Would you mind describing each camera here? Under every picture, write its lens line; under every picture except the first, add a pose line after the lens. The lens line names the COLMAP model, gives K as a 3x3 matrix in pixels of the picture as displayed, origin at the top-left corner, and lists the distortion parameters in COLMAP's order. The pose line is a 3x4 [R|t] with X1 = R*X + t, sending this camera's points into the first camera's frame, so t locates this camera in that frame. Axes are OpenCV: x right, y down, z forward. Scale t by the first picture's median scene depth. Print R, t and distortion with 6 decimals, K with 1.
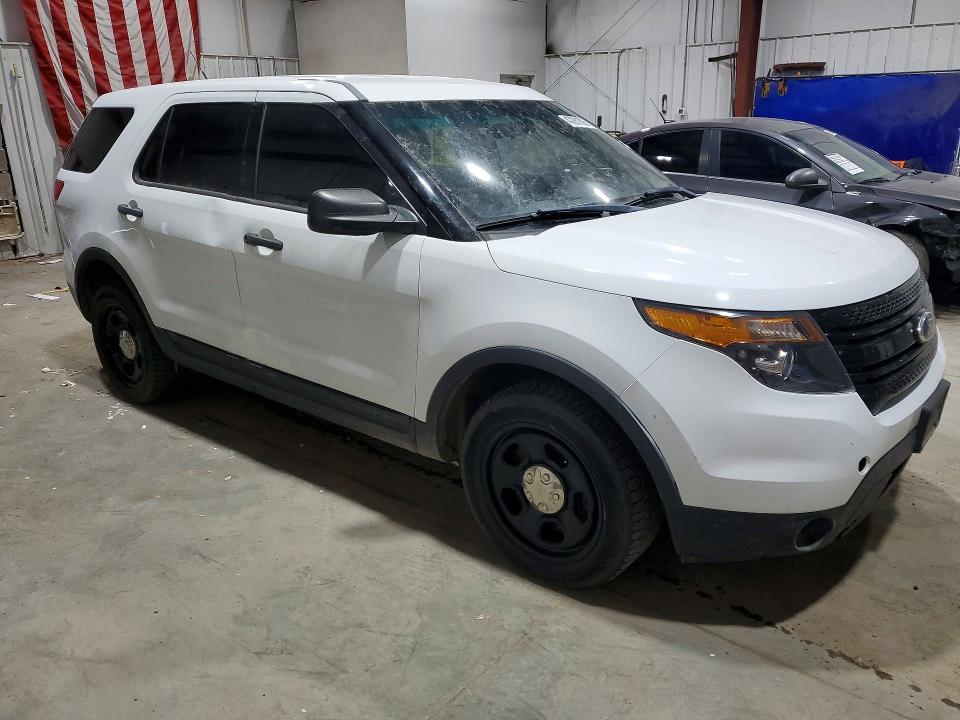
lens RADIAL K [[729.7, 0, 480.0], [0, 729.7, 360.0], [0, 0, 1]] dist [0.024158, 0.000094]
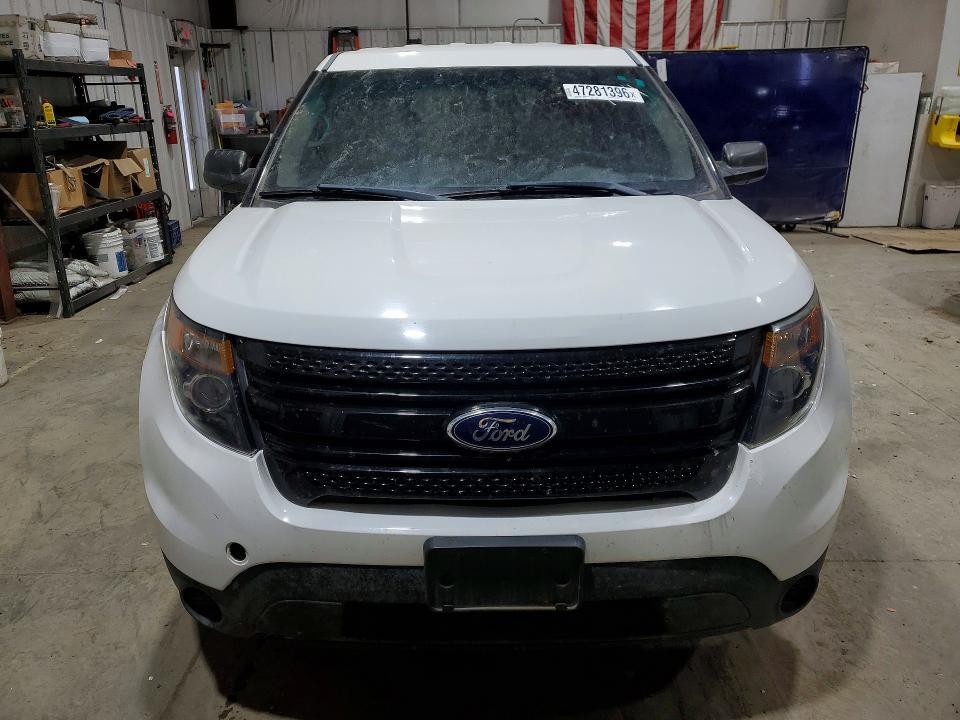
lens RADIAL K [[729.7, 0, 480.0], [0, 729.7, 360.0], [0, 0, 1]] dist [0.024158, 0.000094]
pose [[0.650457, 0.266315, -0.711324, 0.257177], [-0.241092, 0.960477, 0.139134, -0.046891], [0.720264, 0.080993, 0.688956, 0.143331]]
